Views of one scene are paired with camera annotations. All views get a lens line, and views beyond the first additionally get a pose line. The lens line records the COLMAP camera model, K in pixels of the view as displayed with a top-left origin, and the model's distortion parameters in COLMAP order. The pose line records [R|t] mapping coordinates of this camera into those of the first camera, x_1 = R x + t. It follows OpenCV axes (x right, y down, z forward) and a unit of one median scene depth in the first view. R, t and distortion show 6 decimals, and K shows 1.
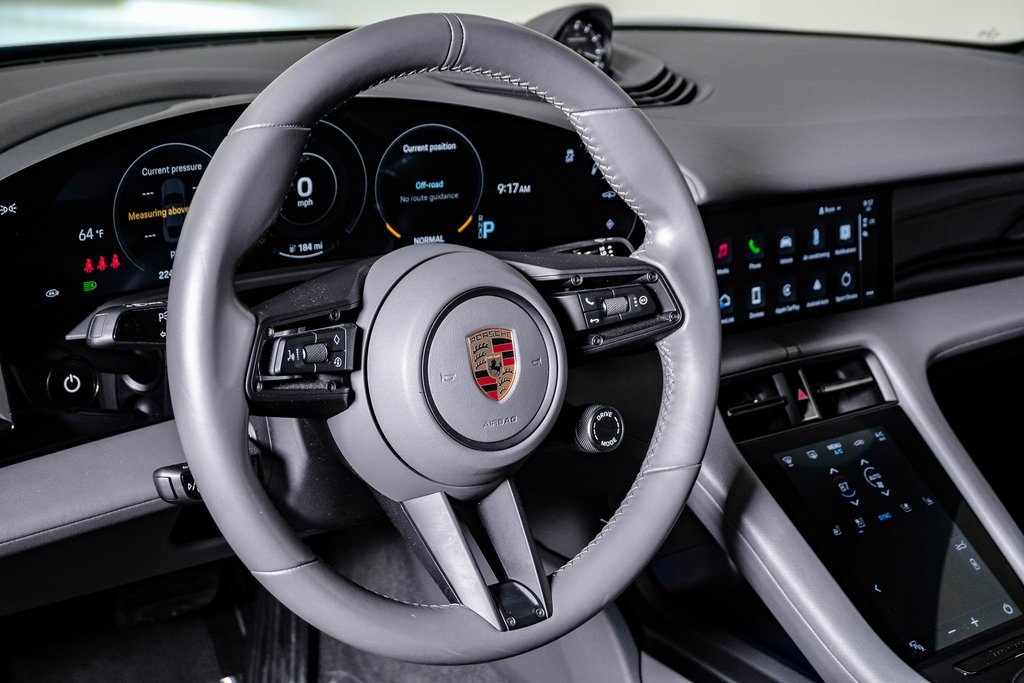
lens RADIAL K [[1464.1, 0, 478.3], [0, 1464.1, 333.3], [0, 0, 1]] dist [0.001021, 0.000000]
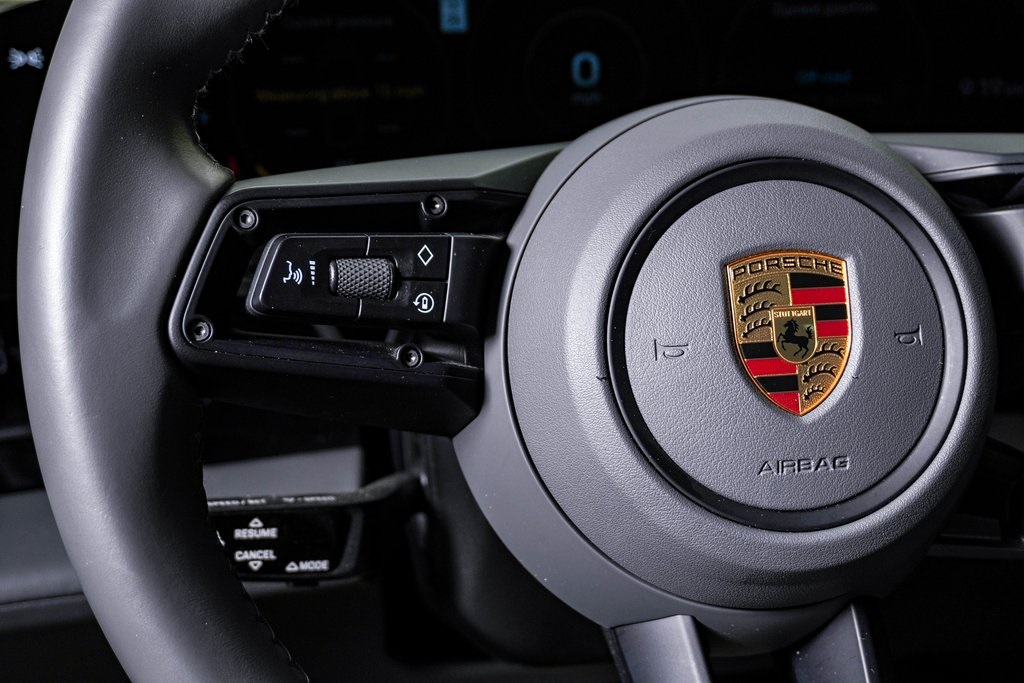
lens RADIAL K [[1318.4, 0, 536.3], [0, 1318.4, 343.3], [0, 0, 1]] dist [0.041887, 0.000000]
pose [[0.912785, 0.031373, -0.407233, 0.089679], [-0.062711, 0.995988, -0.063833, 0.048463], [0.403597, 0.083804, 0.911091, 0.548234]]
